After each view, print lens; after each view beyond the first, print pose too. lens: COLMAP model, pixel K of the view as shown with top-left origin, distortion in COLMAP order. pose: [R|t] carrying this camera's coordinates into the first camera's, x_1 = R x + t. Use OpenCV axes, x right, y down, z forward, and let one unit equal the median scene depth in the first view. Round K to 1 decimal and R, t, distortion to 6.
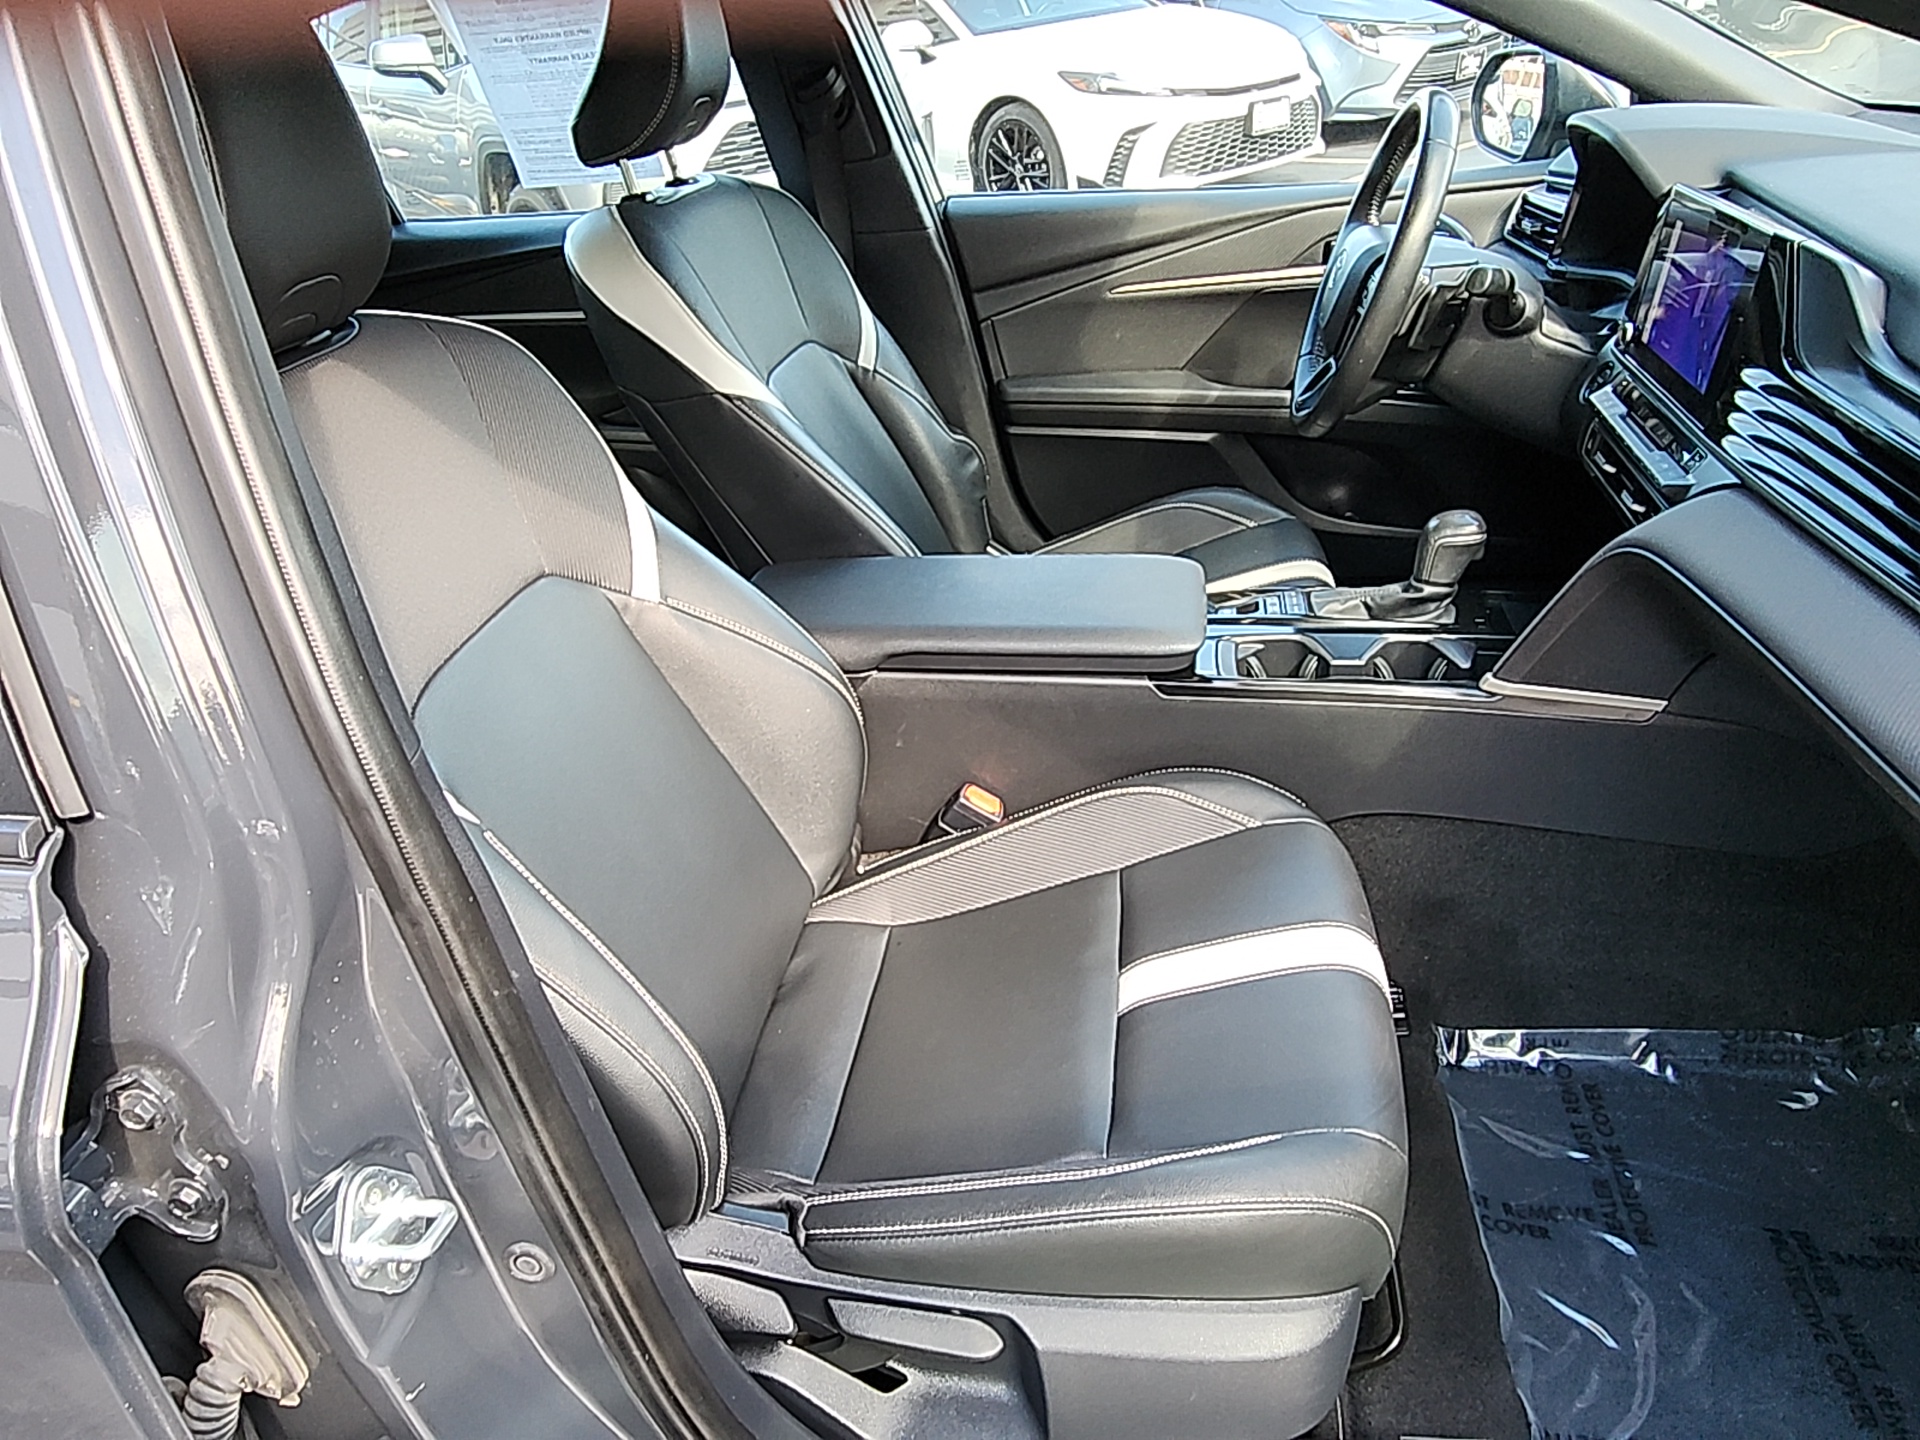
lens RADIAL K [[1283.4, 0, 960.0], [0, 1283.4, 720.0], [0, 0, 1]] dist [0.008017, -0.003358]
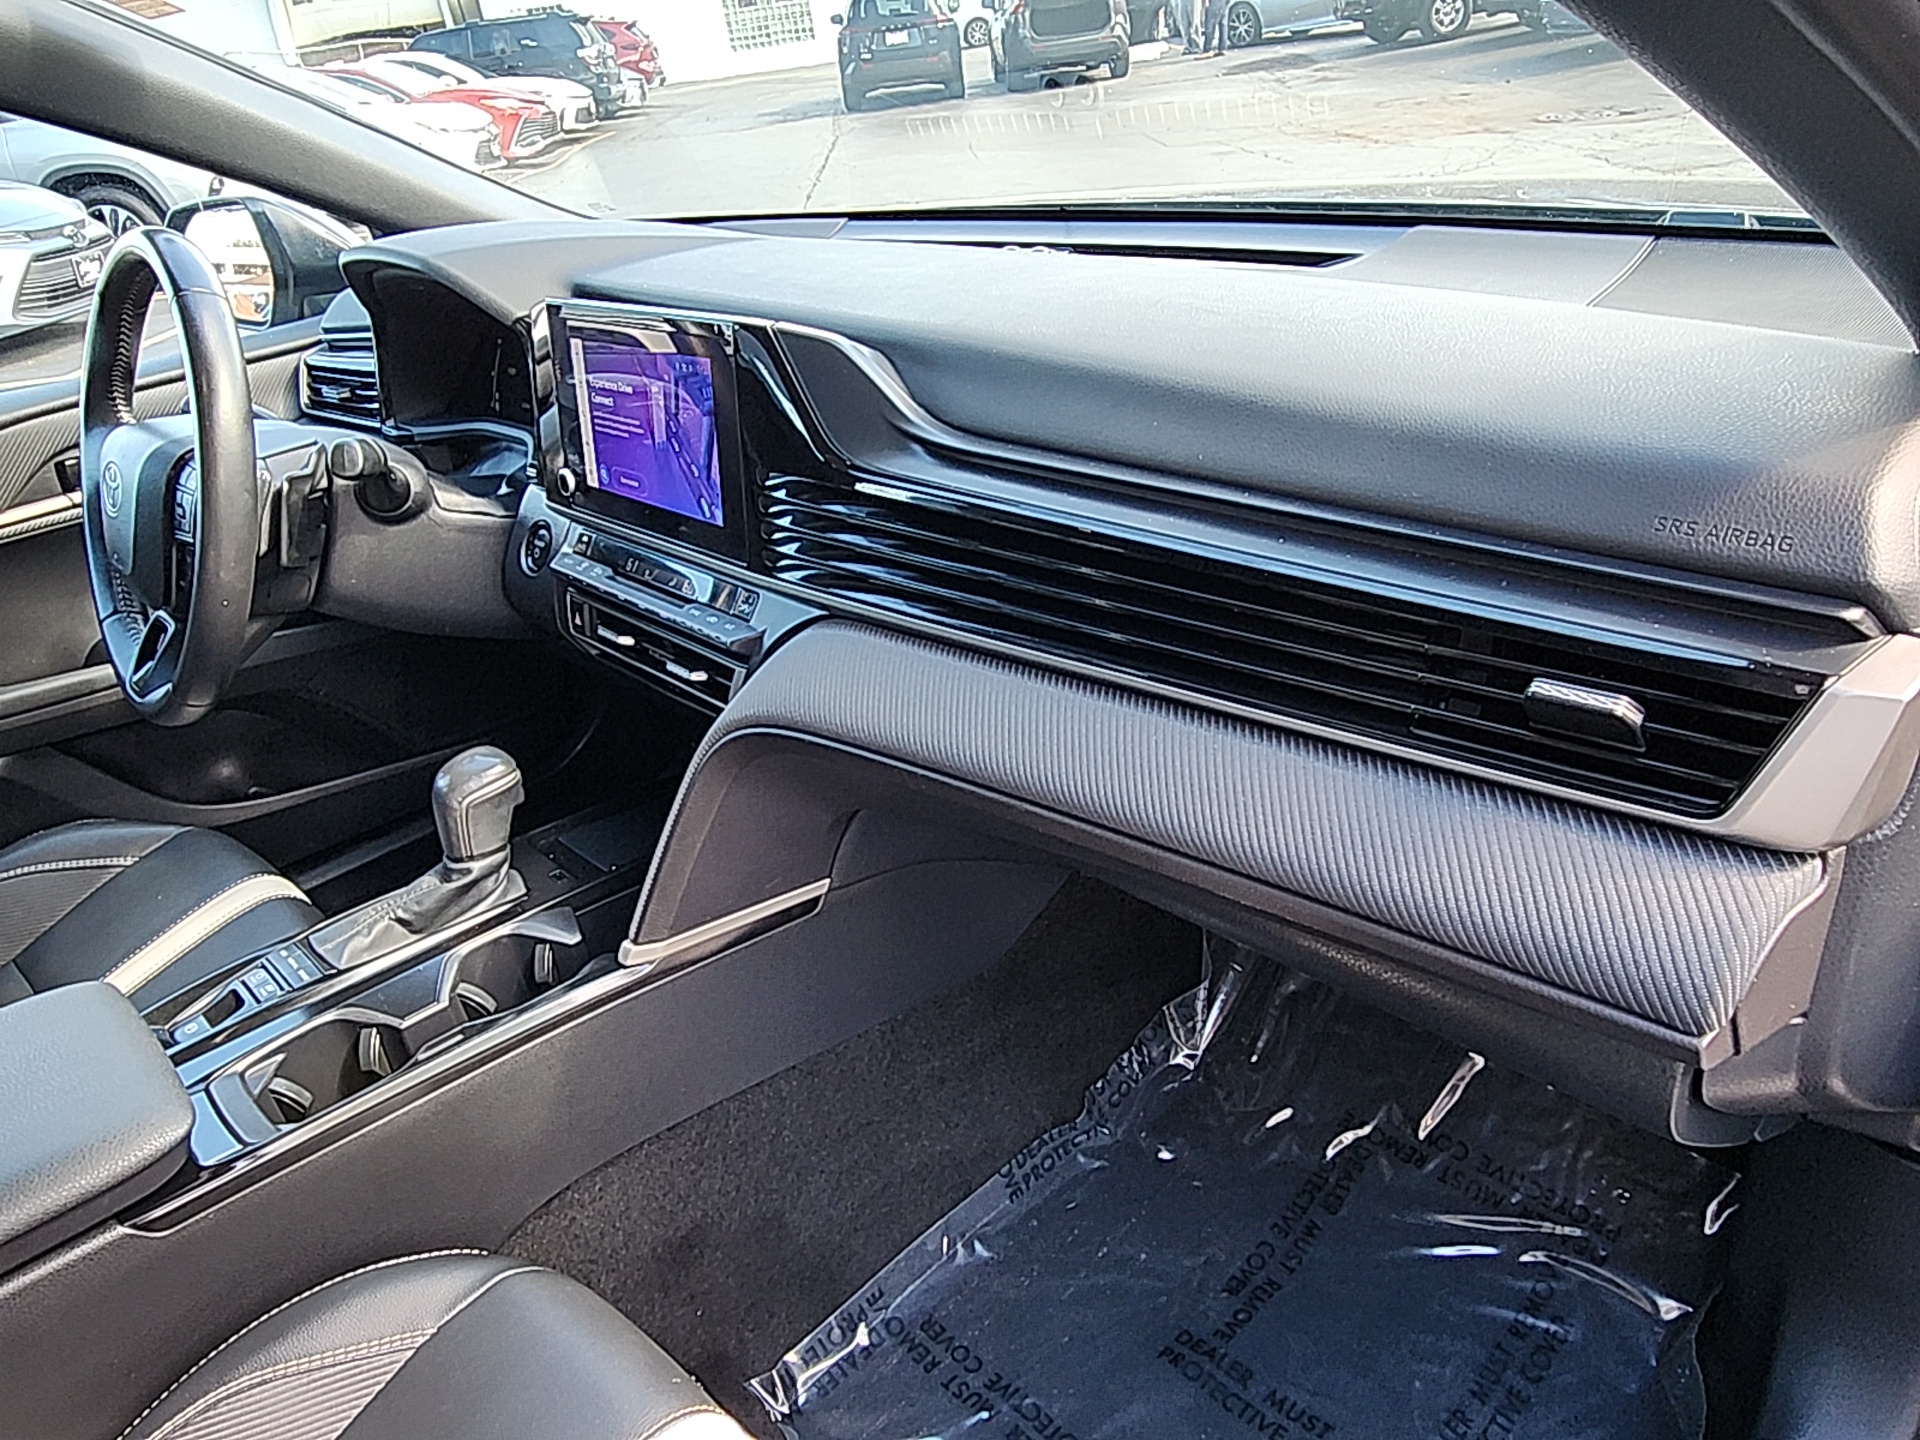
lens RADIAL K [[1283.4, 0, 960.0], [0, 1283.4, 720.0], [0, 0, 1]] dist [0.008017, -0.003358]
pose [[0.604647, -0.341509, 0.719565, 0.038258], [0.432595, 0.899361, 0.063334, -0.101644], [-0.668778, 0.272985, 0.691531, 0.295009]]
